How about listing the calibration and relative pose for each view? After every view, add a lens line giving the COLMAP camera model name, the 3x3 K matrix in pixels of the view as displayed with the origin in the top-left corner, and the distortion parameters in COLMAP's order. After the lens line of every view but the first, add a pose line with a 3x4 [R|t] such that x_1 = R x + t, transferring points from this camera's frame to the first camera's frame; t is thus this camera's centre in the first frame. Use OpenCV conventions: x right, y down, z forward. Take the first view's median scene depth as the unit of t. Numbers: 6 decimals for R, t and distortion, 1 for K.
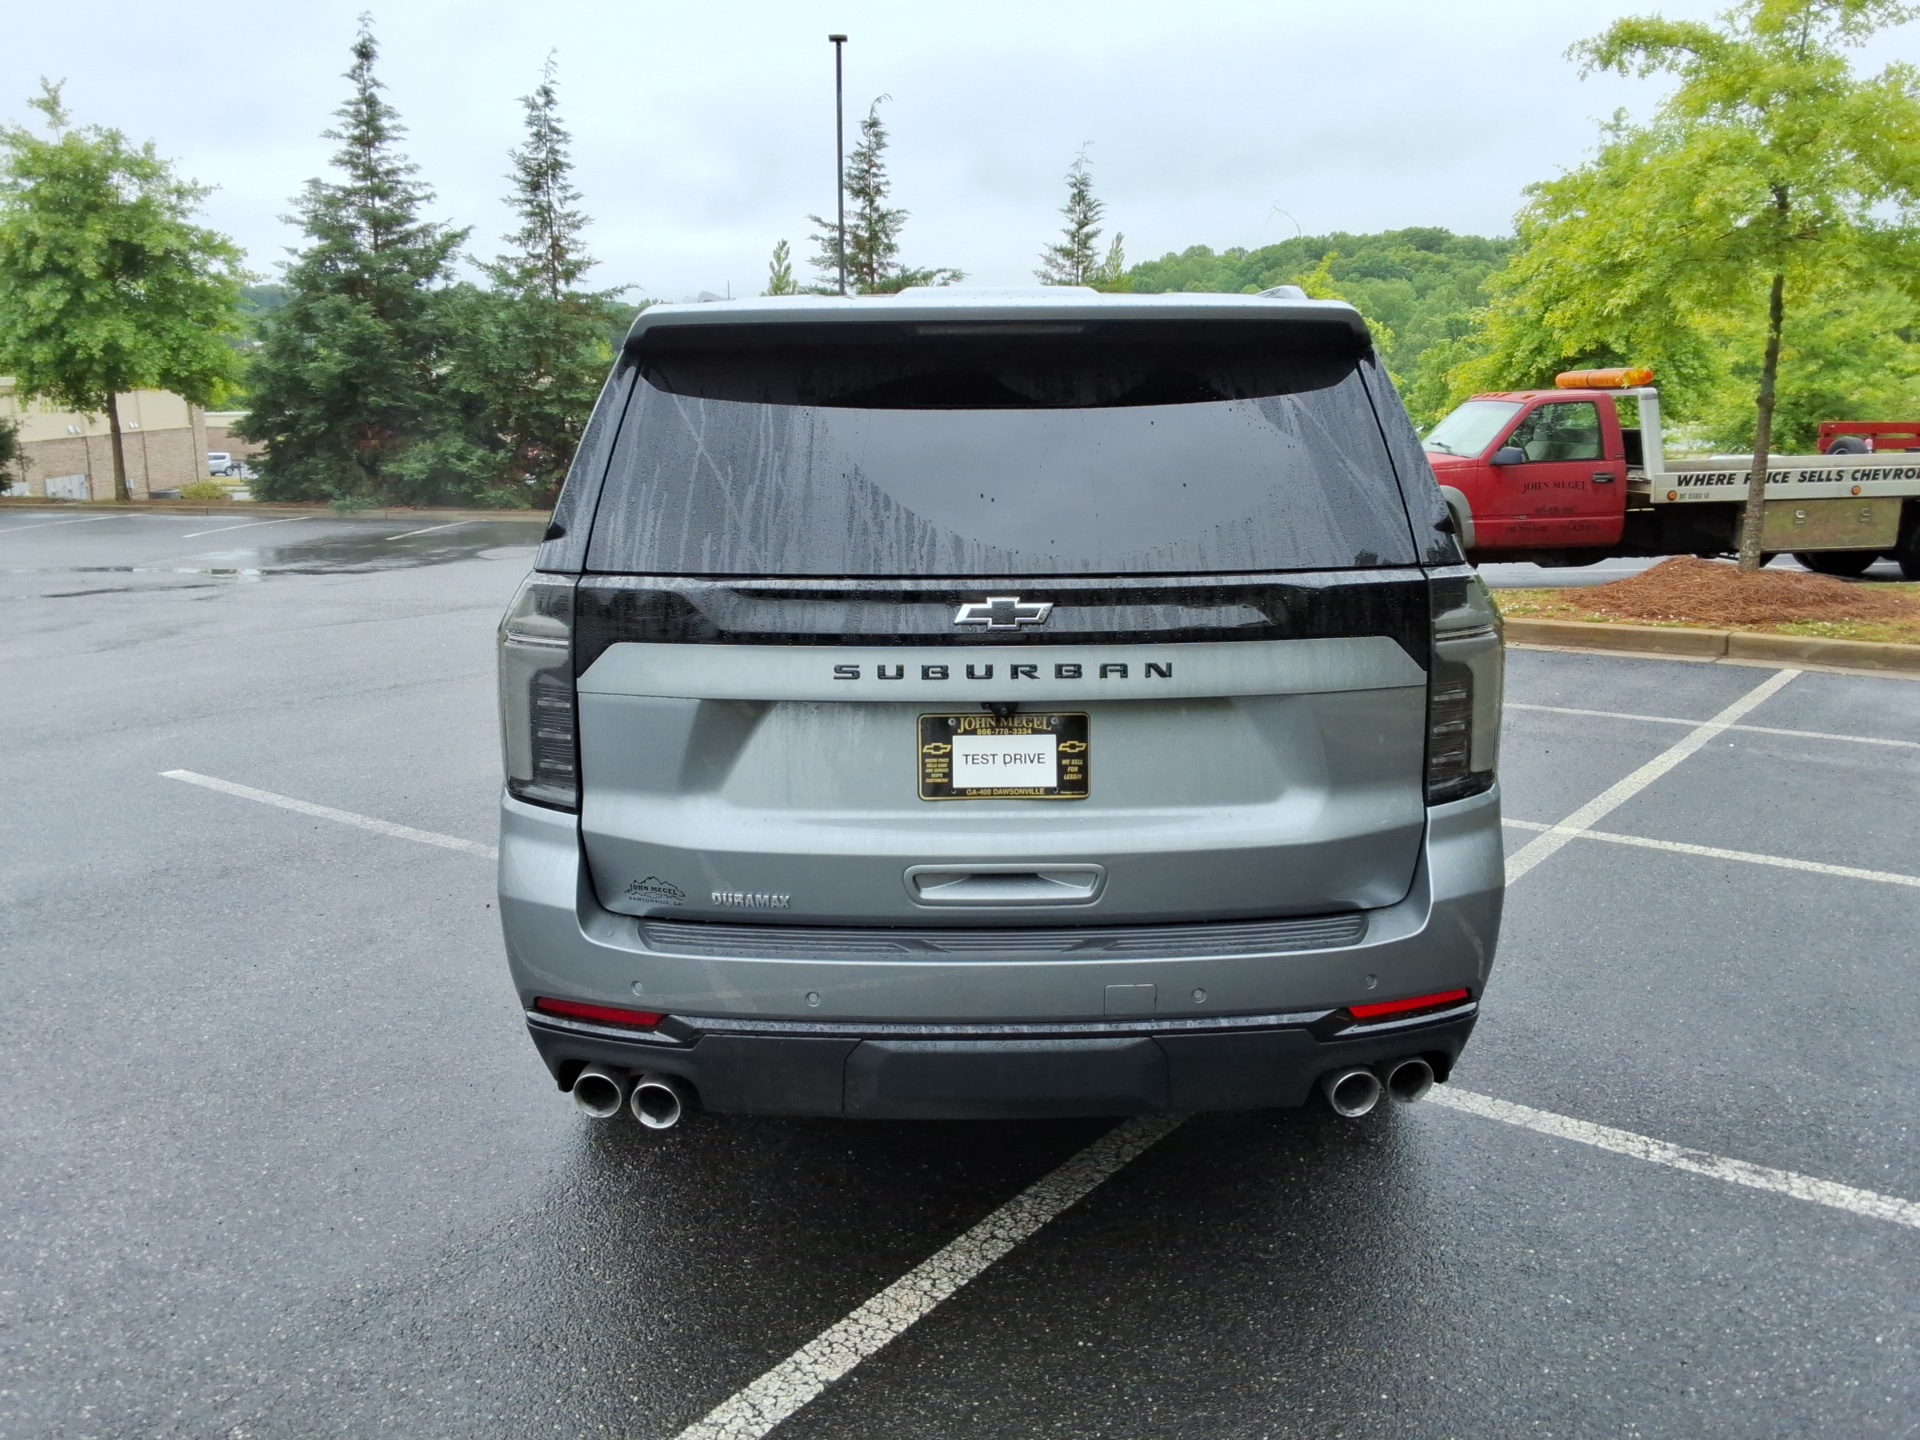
lens RADIAL K [[1538.4, 0, 976.4], [0, 1538.4, 709.0], [0, 0, 1]] dist [0.102887, -0.148185]
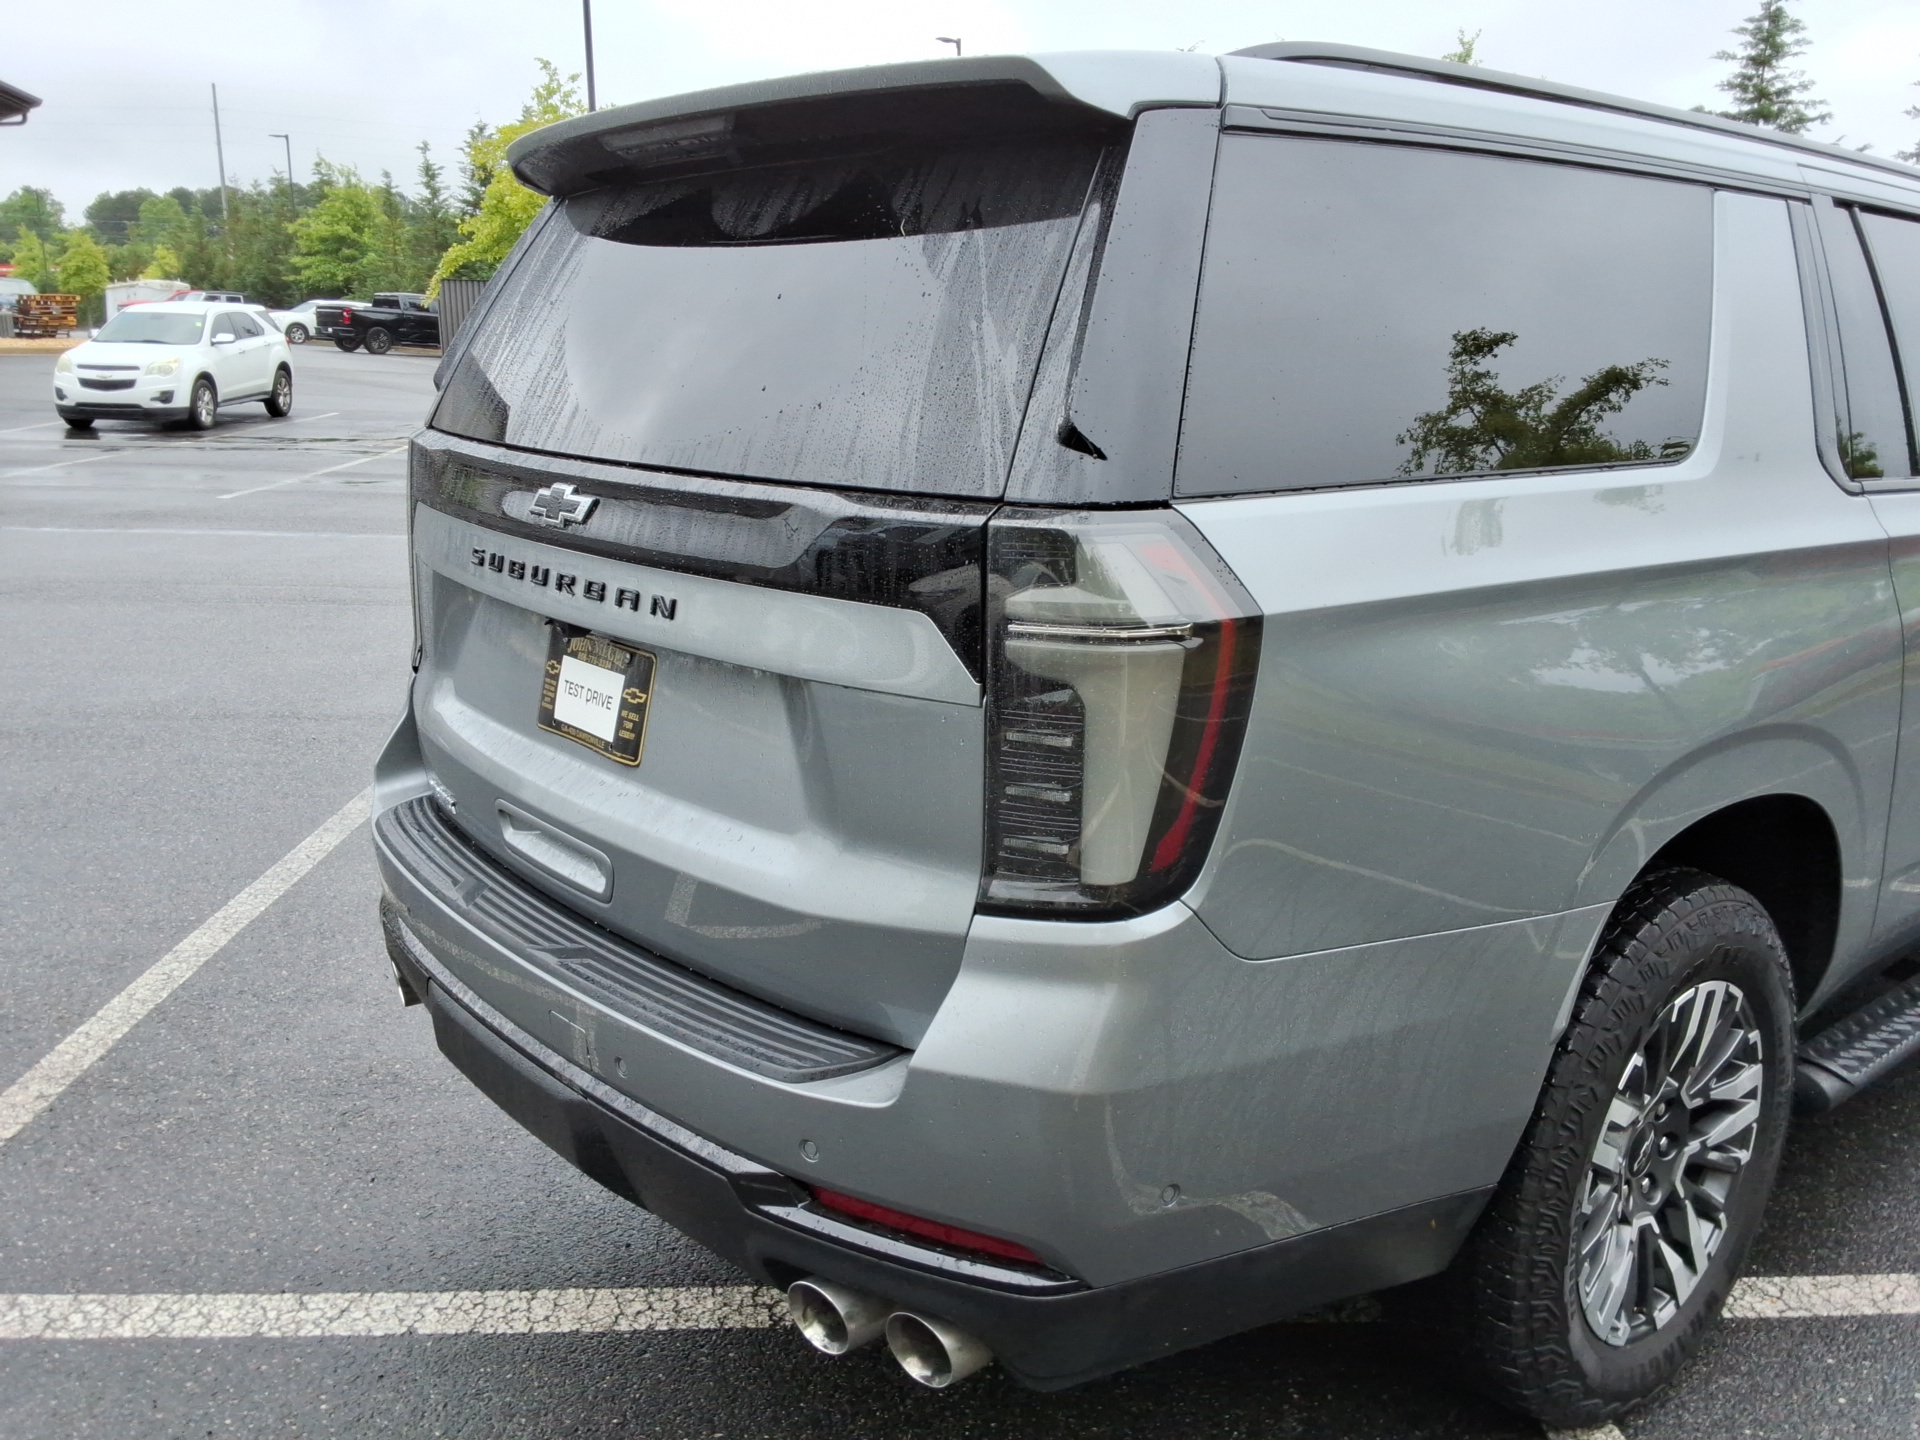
lens RADIAL K [[1538.4, 0, 972.4], [0, 1538.4, 714.0], [0, 0, 1]] dist [0.102887, -0.148185]
pose [[0.641216, 0.193216, -0.742637, 0.071655], [-0.168045, 0.979647, 0.109785, -0.007595], [0.748734, 0.054401, 0.660634, 0.061465]]
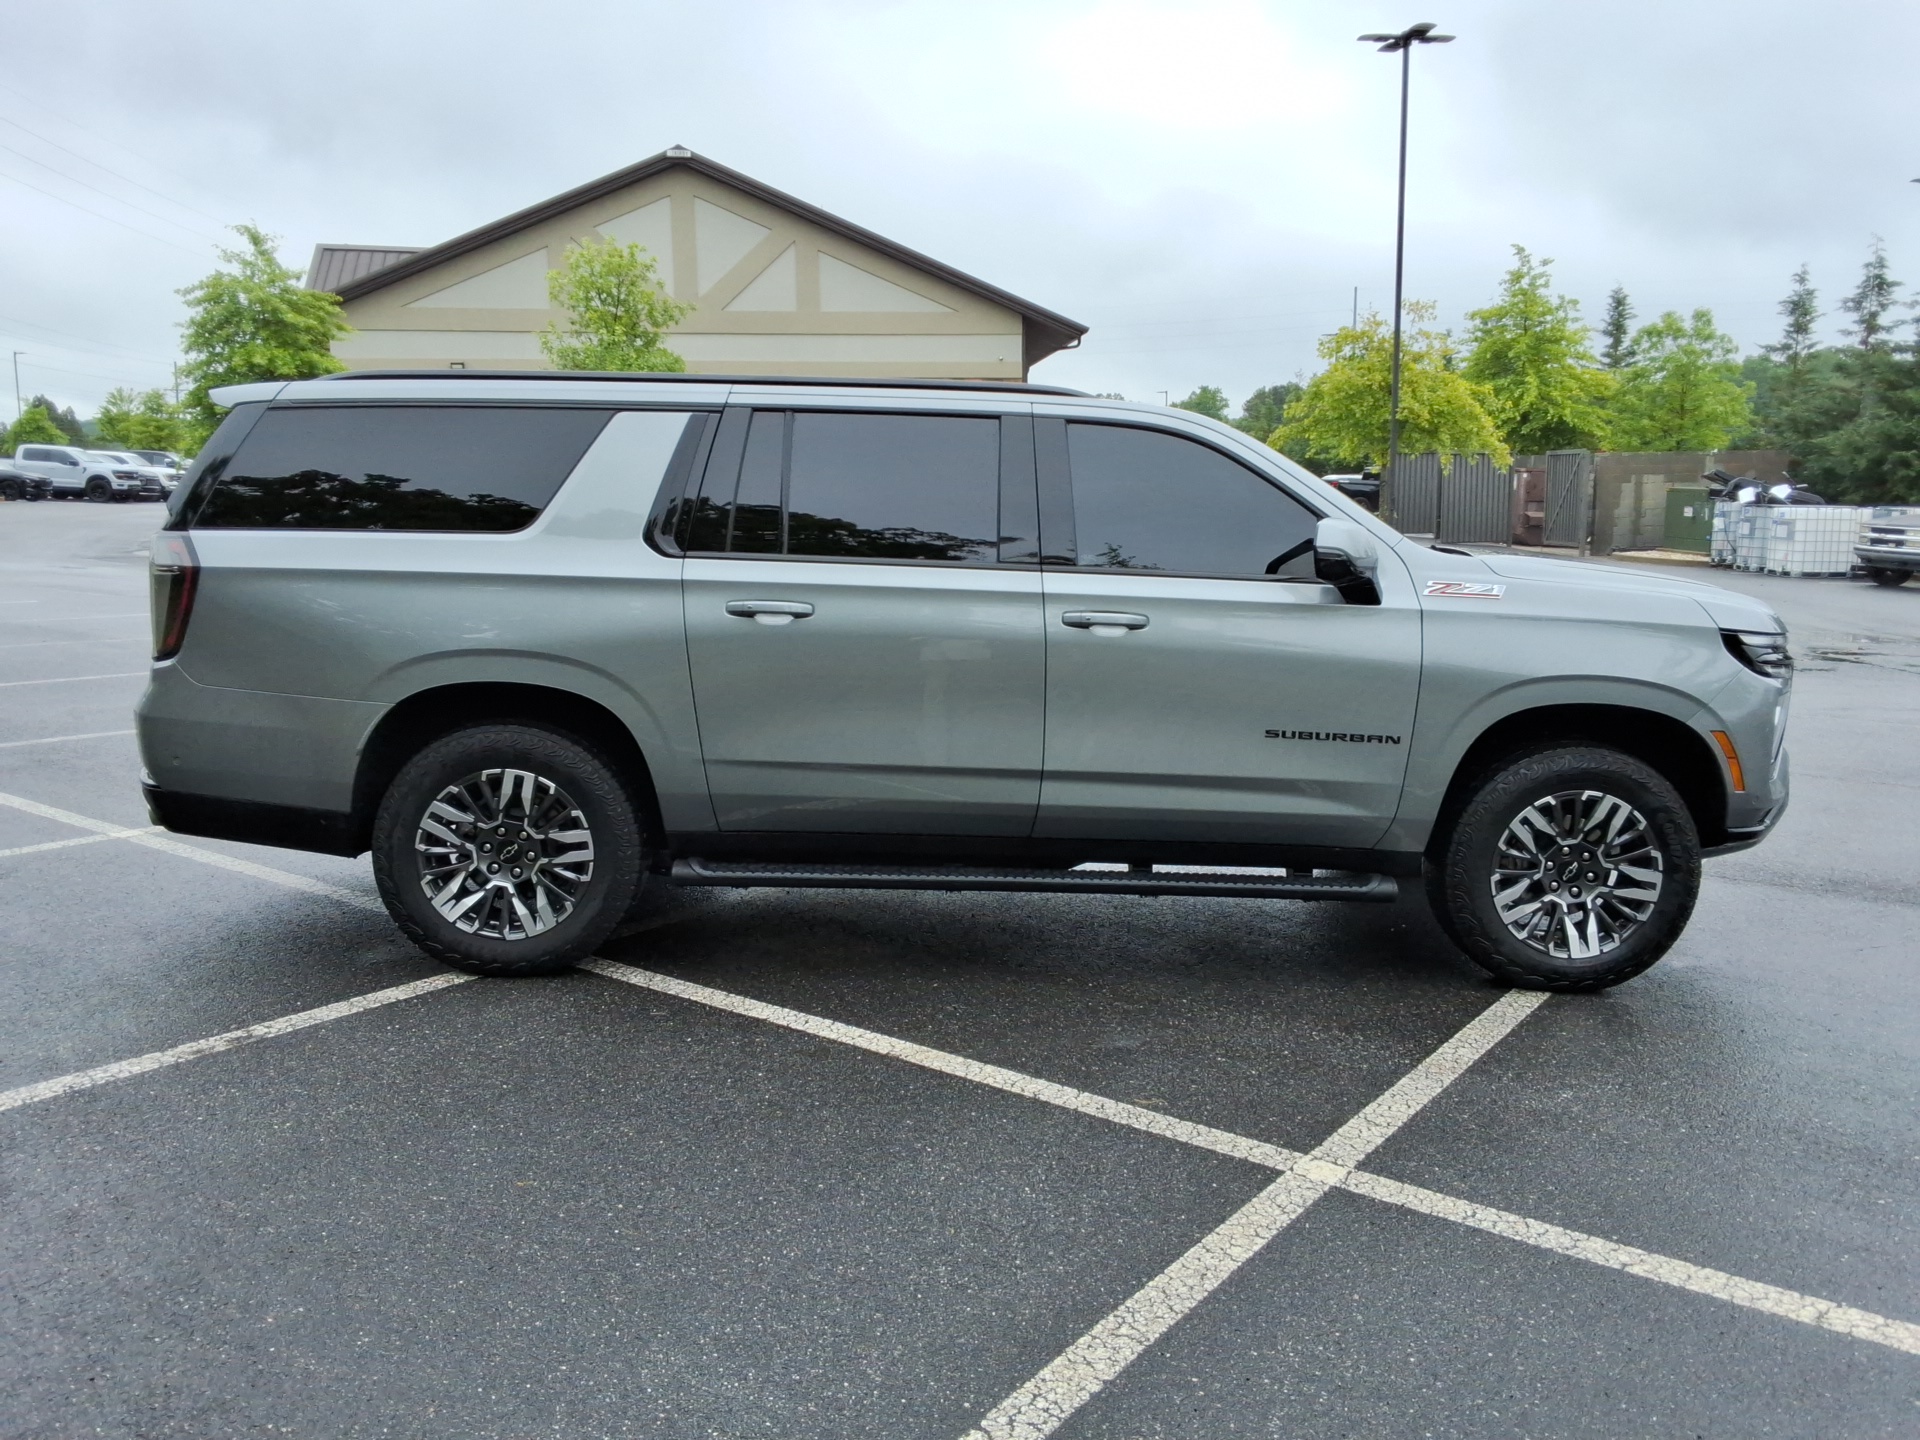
lens RADIAL K [[1538.4, 0, 974.2], [0, 1538.4, 713.0], [0, 0, 1]] dist [0.102887, -0.148185]
pose [[0.021089, 0.142152, -0.989620, 0.214663], [-0.202485, 0.969934, 0.135009, -0.032389], [0.979058, 0.197536, 0.049239, 0.188217]]
